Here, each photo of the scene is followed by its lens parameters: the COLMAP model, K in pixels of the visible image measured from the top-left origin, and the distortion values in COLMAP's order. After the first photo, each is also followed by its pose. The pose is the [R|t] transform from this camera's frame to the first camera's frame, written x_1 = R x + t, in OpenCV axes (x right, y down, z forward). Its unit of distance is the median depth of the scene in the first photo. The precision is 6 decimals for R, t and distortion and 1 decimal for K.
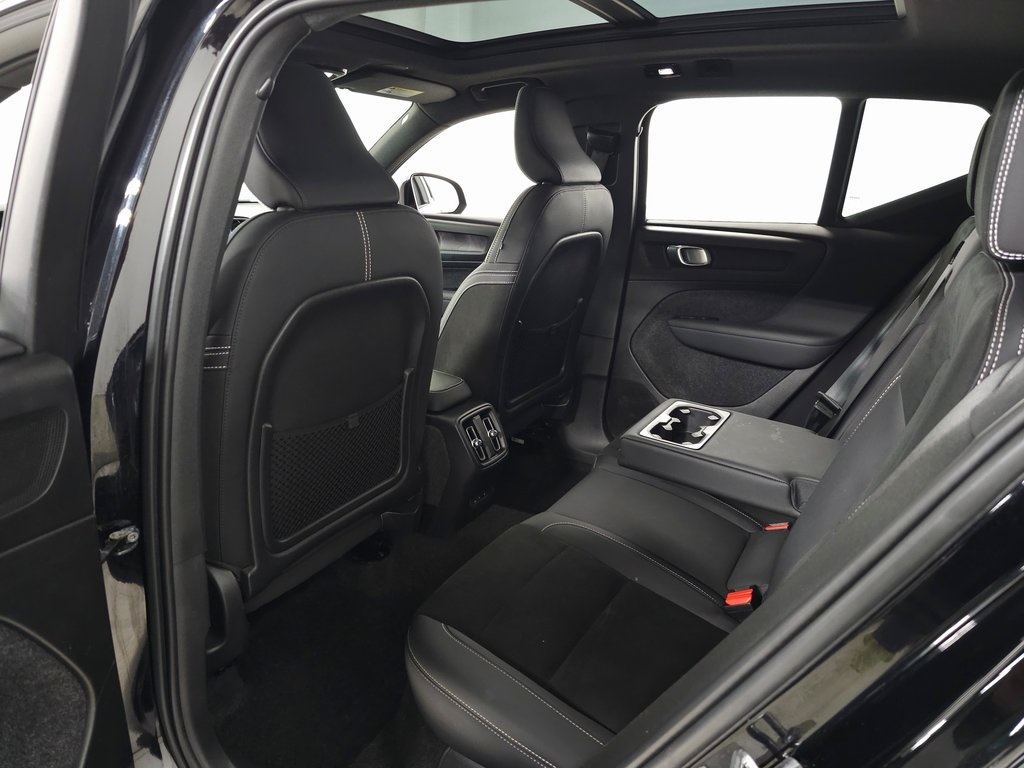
lens RADIAL K [[703.8, 0, 510.1], [0, 703.8, 379.6], [0, 0, 1]] dist [0.056351, -0.066336]
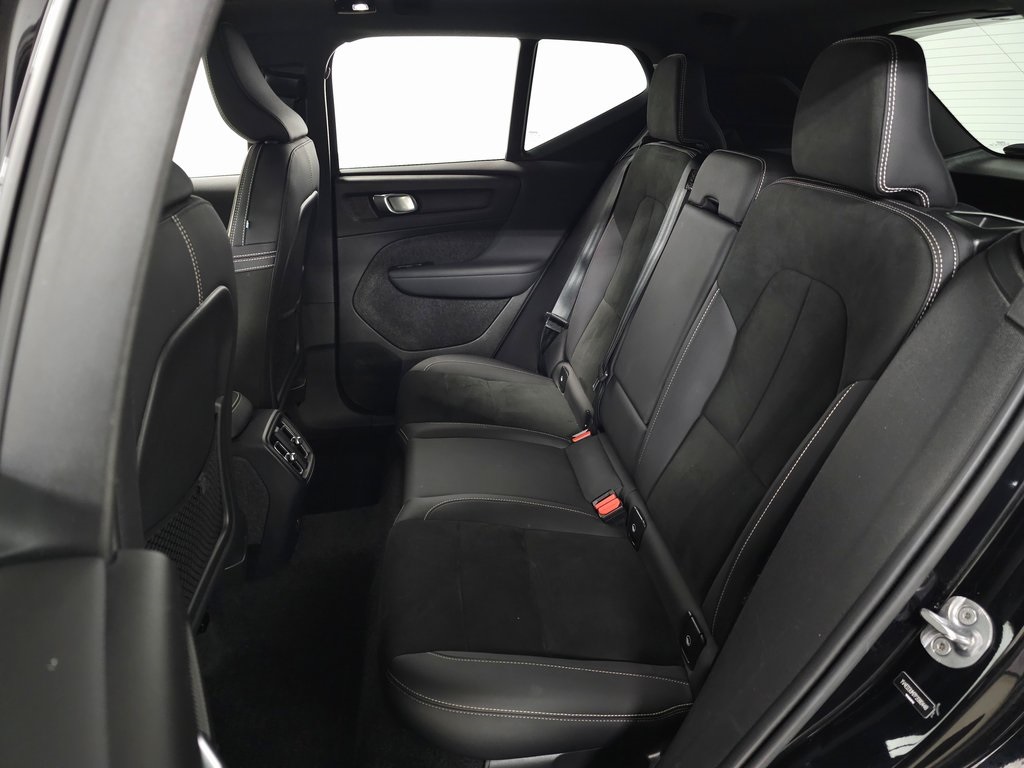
lens RADIAL K [[696.8, 0, 507.3], [0, 696.8, 386.7], [0, 0, 1]] dist [0.052200, -0.050766]
pose [[0.782419, -0.278955, 0.556781, -0.243390], [0.215297, 0.960101, 0.178476, -0.074233], [-0.584353, -0.019770, 0.811259, 0.124192]]
